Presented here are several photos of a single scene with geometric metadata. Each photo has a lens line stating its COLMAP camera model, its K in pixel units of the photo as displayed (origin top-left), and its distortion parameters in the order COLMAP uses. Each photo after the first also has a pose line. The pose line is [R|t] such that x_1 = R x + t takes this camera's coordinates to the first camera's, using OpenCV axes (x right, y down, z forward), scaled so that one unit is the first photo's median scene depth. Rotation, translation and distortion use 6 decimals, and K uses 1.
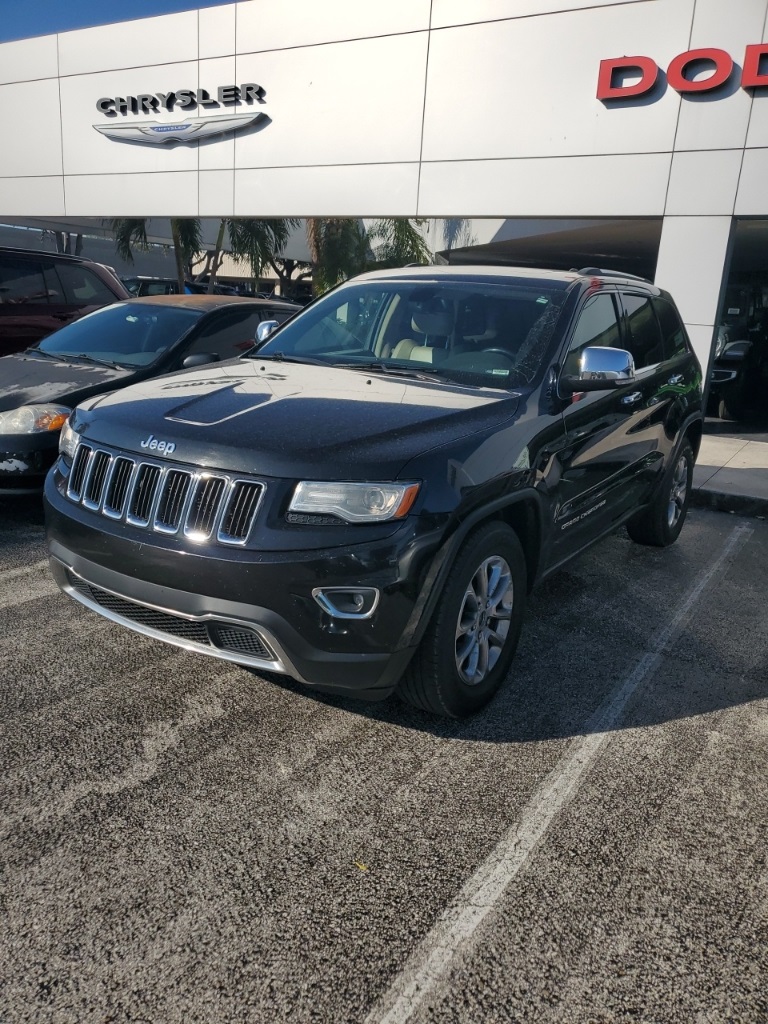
lens RADIAL K [[793.6, 0, 382.9], [0, 793.6, 508.3], [0, 0, 1]] dist [0.009604, 0.000520]
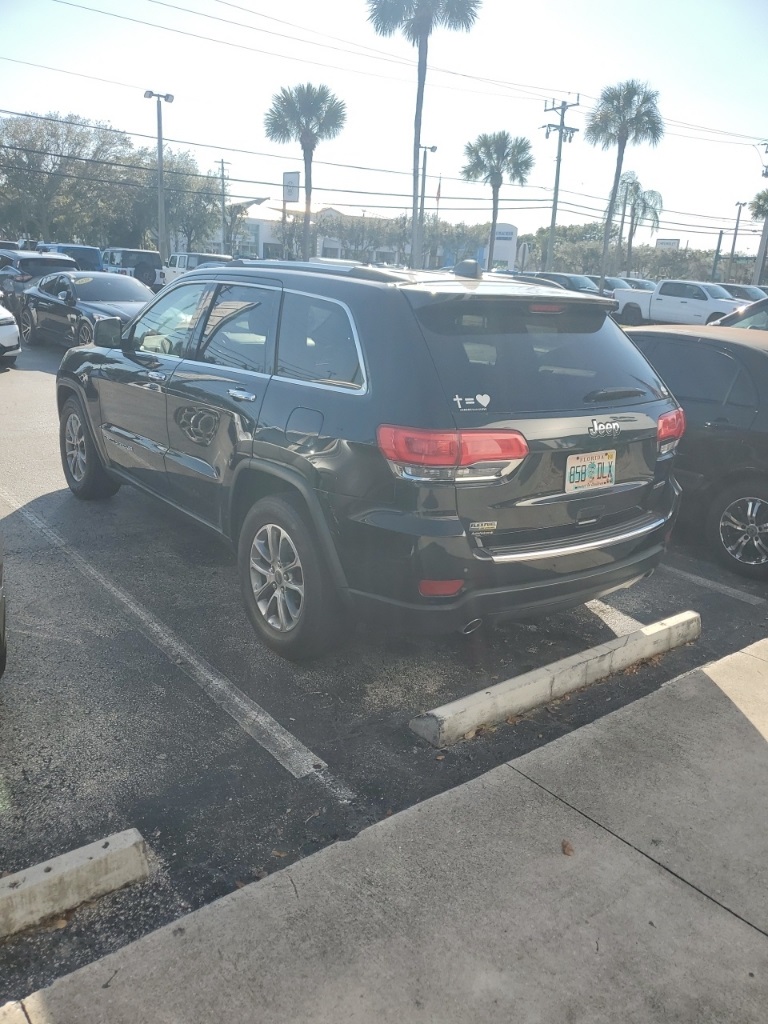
lens RADIAL K [[785.1, 0, 388.3], [0, 785.1, 515.2], [0, 0, 1]] dist [0.008315, 0.011294]
pose [[-0.342041, 0.198249, -0.918534, 1.472295], [-0.290203, 0.907423, 0.303916, -0.464160], [0.893751, 0.370513, -0.252843, 1.948788]]
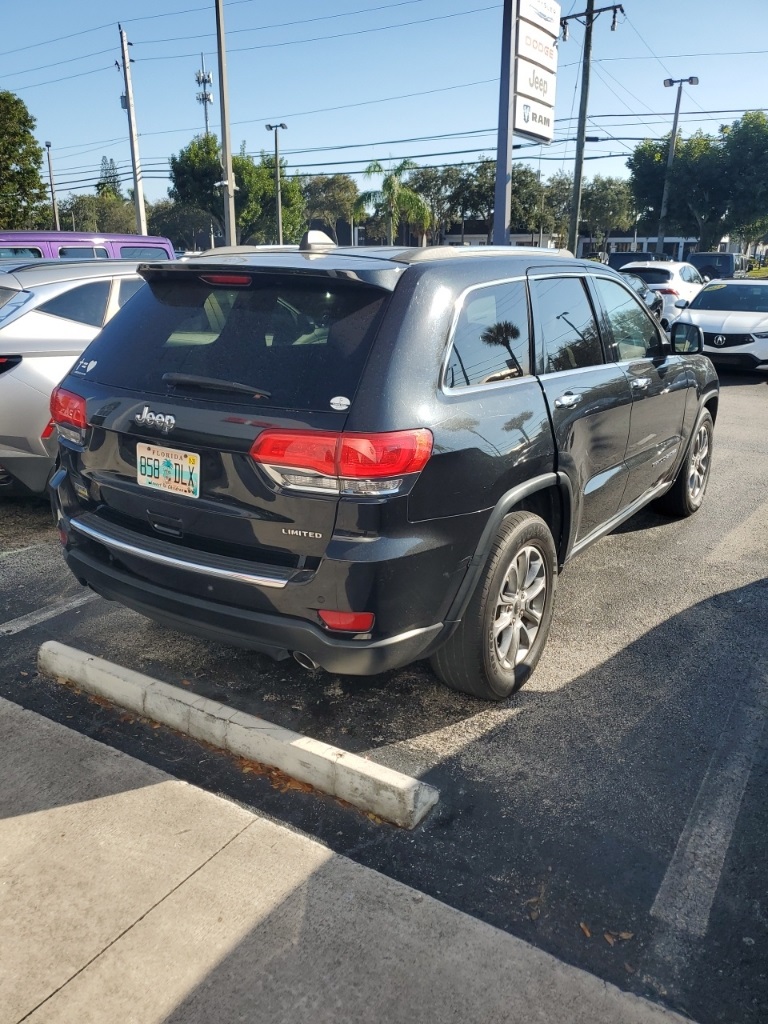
lens RADIAL K [[796.8, 0, 384.0], [0, 796.8, 512.0], [0, 0, 1]] dist [0.008378, 0.012904]
pose [[-0.997479, -0.070457, -0.008484, 0.293817], [-0.064851, 0.856438, 0.512160, -0.685480], [-0.028819, 0.511419, -0.858848, 2.614458]]
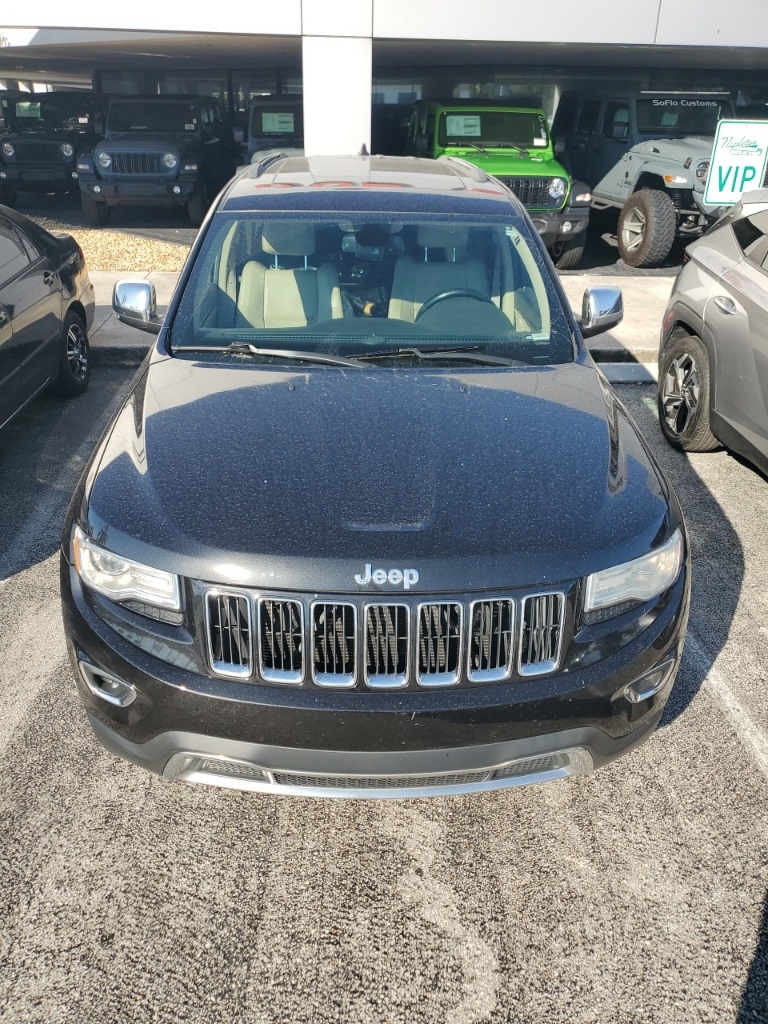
lens RADIAL K [[780.3, 0, 384.0], [0, 780.3, 512.0], [0, 0, 1]] dist [0.001710, 0.001277]
pose [[0.817041, -0.295377, 0.495173, -0.486064], [0.164304, 0.942479, 0.291097, -0.267615], [-0.552674, -0.156479, 0.818576, 0.348566]]
